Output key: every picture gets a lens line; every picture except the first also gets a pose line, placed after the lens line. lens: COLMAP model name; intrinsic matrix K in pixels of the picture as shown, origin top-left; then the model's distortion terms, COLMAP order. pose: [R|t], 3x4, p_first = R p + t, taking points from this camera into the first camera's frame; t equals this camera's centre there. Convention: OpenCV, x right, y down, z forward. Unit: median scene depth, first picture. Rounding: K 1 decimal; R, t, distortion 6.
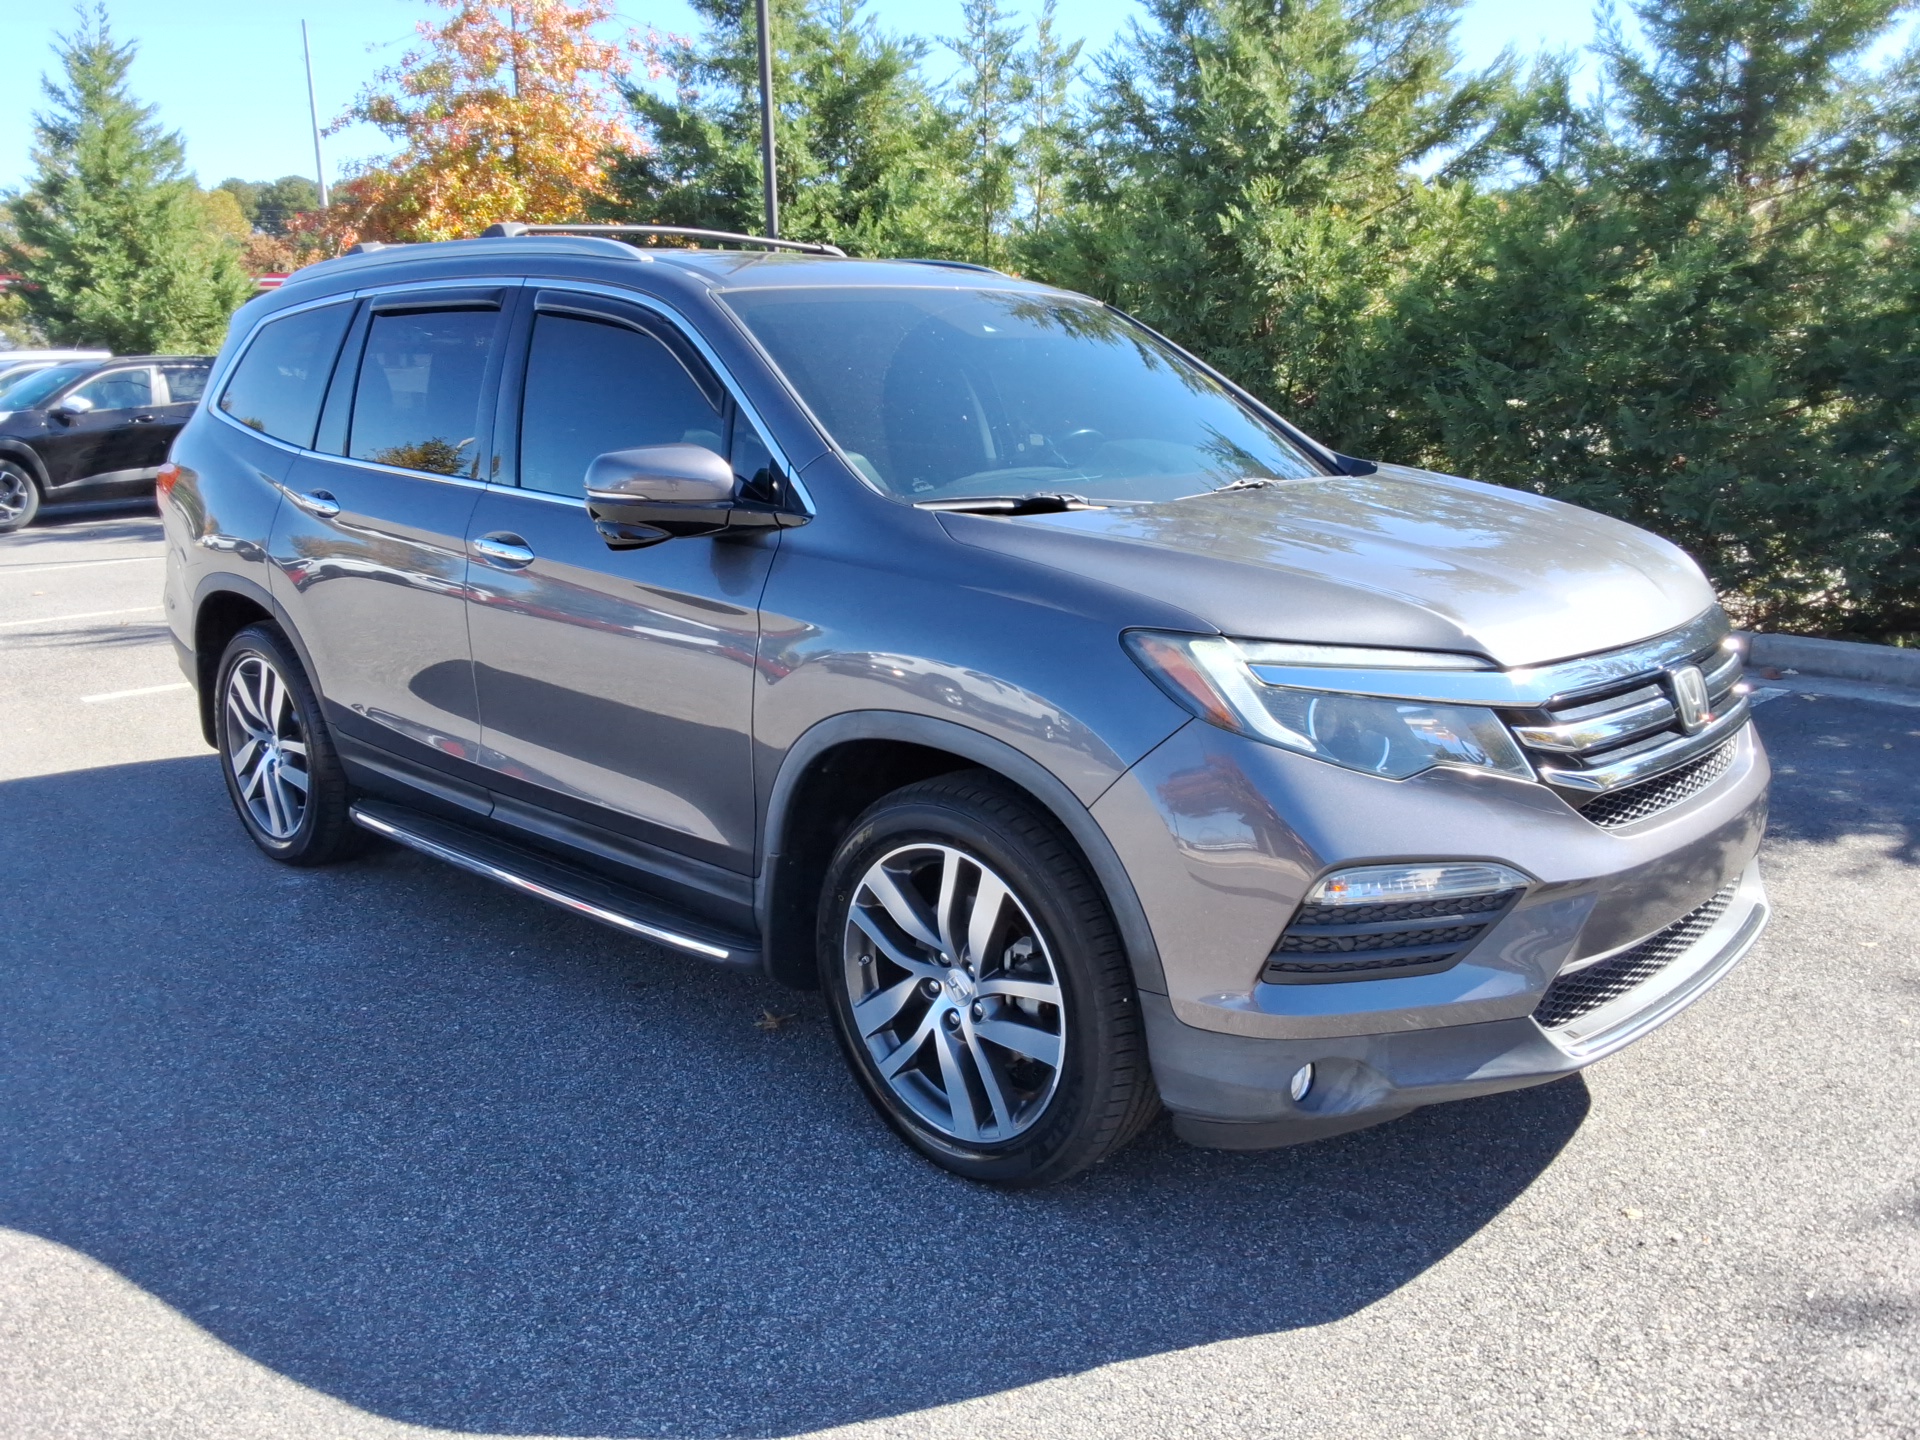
lens RADIAL K [[1568.0, 0, 958.7], [0, 1568.0, 720.2], [0, 0, 1]] dist [0.047635, -0.072737]
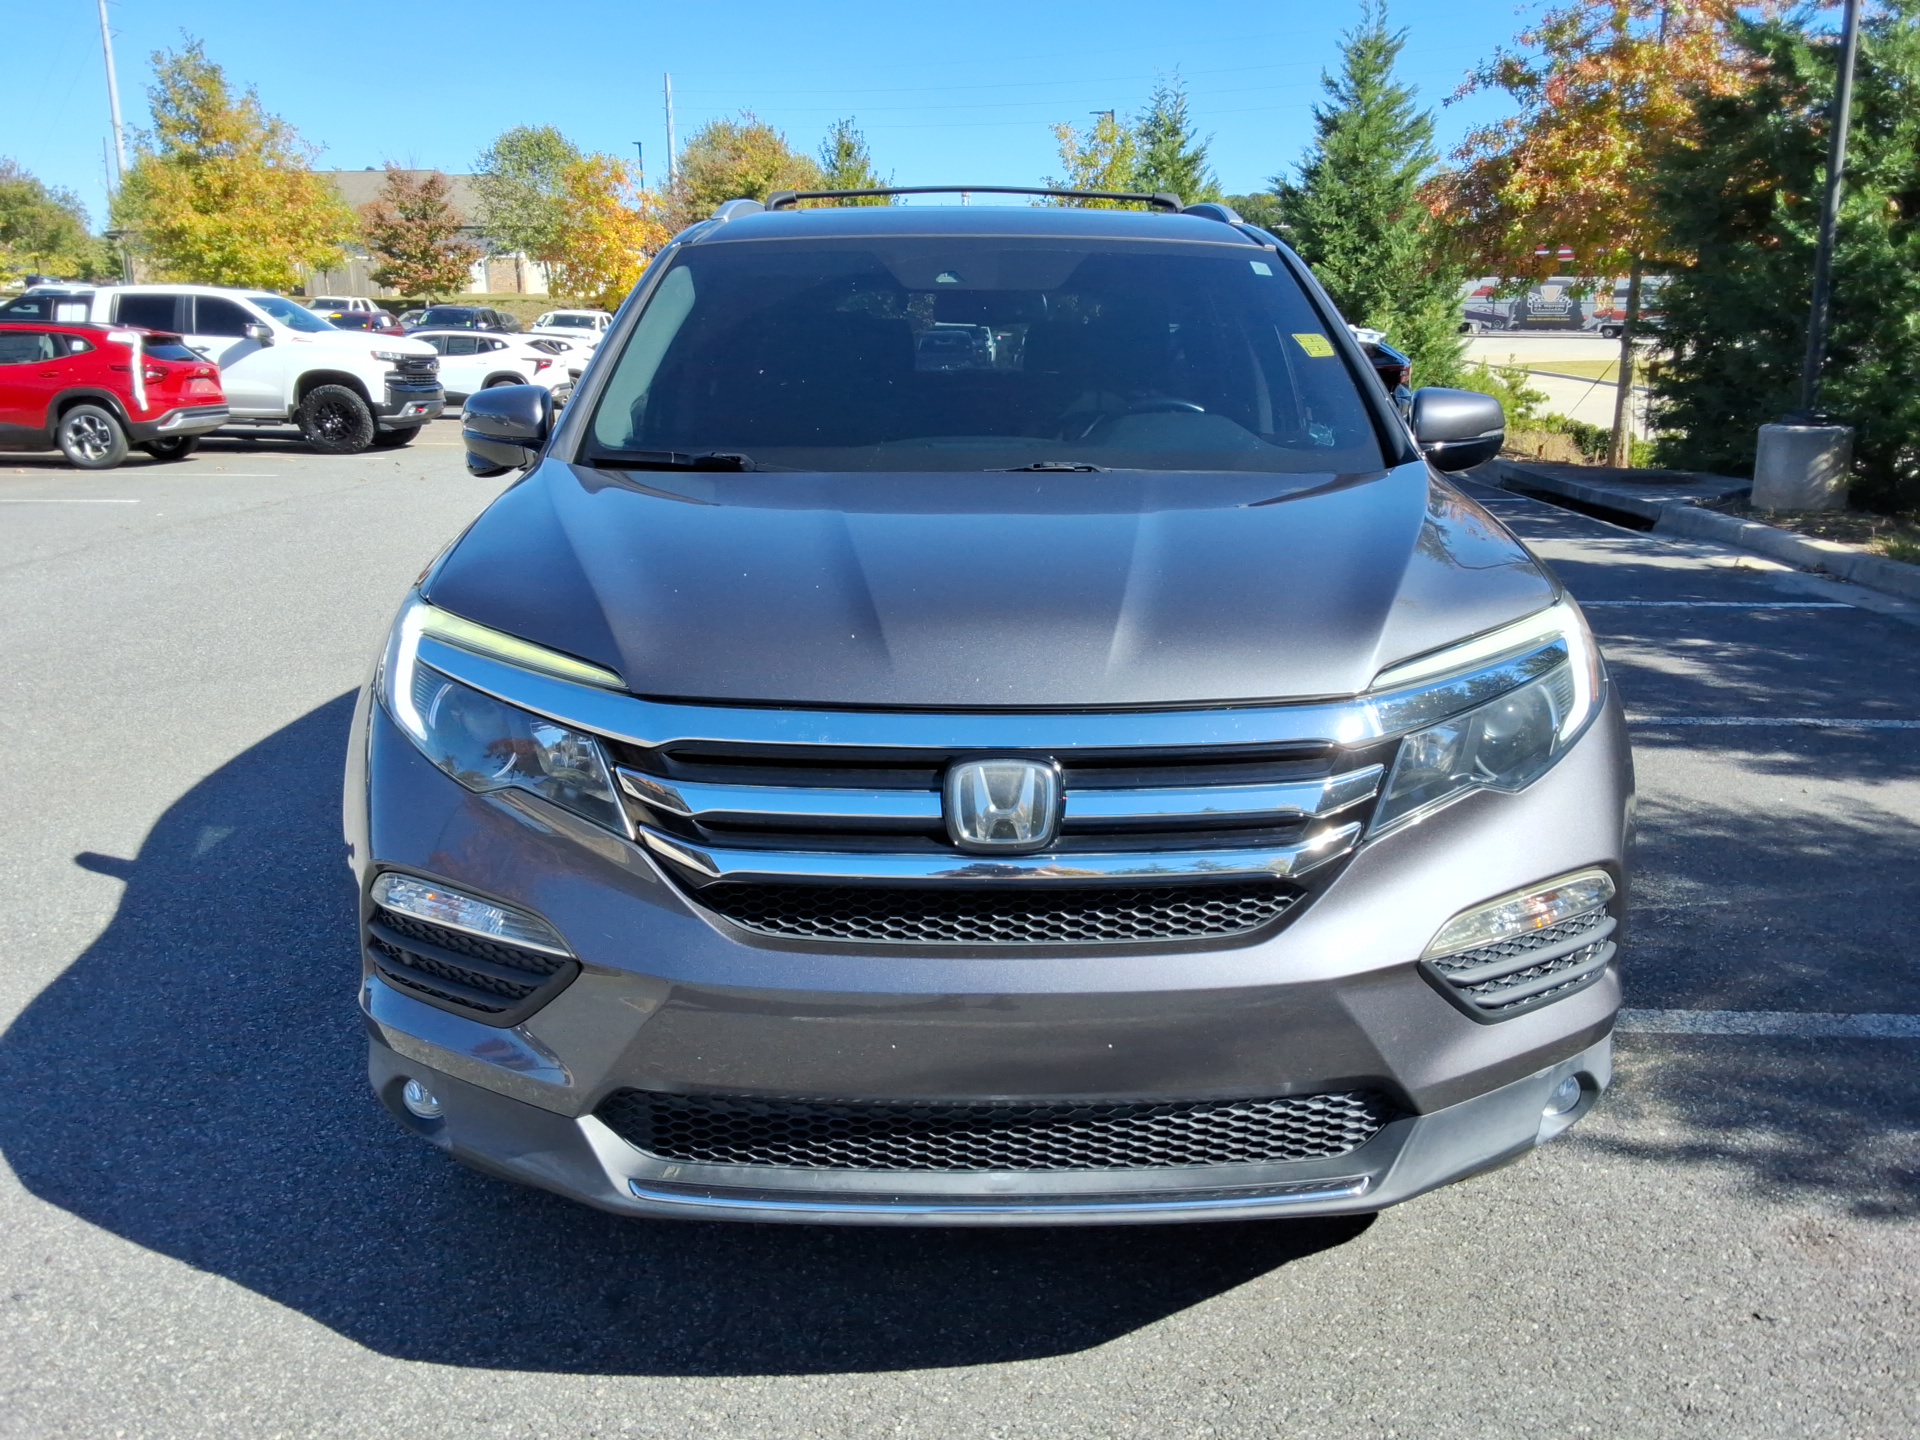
lens RADIAL K [[1568.0, 0, 960.8], [0, 1568.0, 714.8], [0, 0, 1]] dist [0.047635, -0.072737]
pose [[0.683595, 0.181408, -0.706958, 0.115515], [-0.171595, 0.981415, 0.085910, -0.013513], [0.709403, 0.062583, 0.702019, 0.062287]]
